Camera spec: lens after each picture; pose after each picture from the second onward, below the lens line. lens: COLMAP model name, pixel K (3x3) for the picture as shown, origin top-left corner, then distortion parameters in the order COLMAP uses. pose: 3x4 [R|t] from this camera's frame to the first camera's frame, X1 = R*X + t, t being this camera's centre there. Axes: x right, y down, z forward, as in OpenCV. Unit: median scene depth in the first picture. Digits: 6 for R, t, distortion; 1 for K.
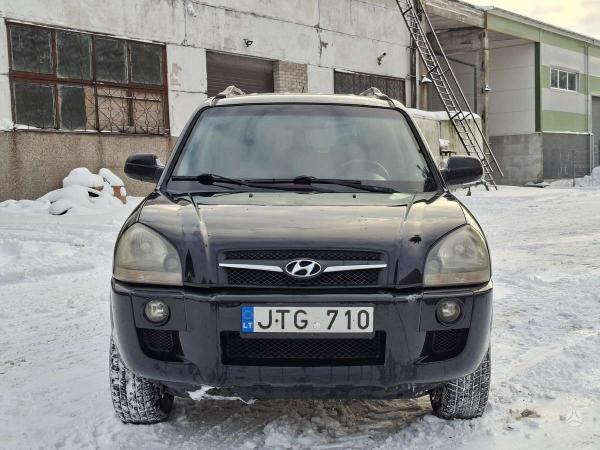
lens RADIAL K [[848.6, 0, 331.4], [0, 848.6, 225.1], [0, 0, 1]] dist [0.152442, -0.139406]
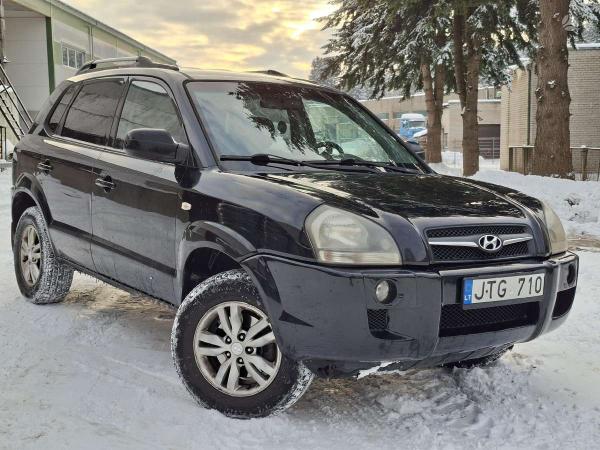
lens RADIAL K [[848.6, 0, 331.4], [0, 848.6, 225.1], [0, 0, 1]] dist [0.152442, -0.139406]
pose [[0.807097, -0.033322, 0.589478, -0.850105], [0.019915, 0.999374, 0.029226, -0.008255], [-0.590083, -0.011849, 0.807256, 0.230480]]
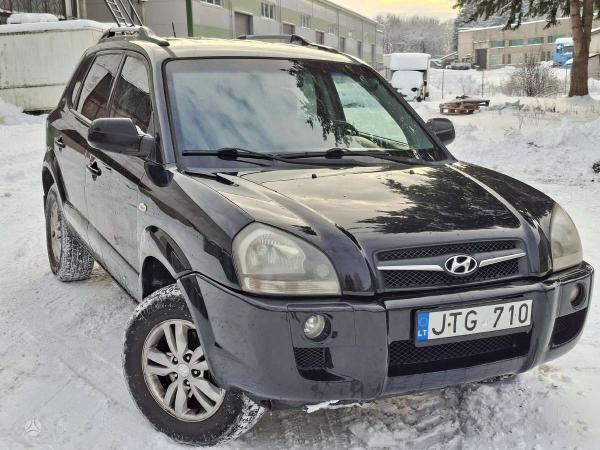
lens RADIAL K [[848.6, 0, 331.4], [0, 848.6, 225.1], [0, 0, 1]] dist [0.152442, -0.139406]
pose [[0.899490, -0.065674, 0.431977, -0.563025], [0.019547, 0.993698, 0.110370, -0.098571], [-0.436503, -0.090832, 0.895106, 0.228899]]
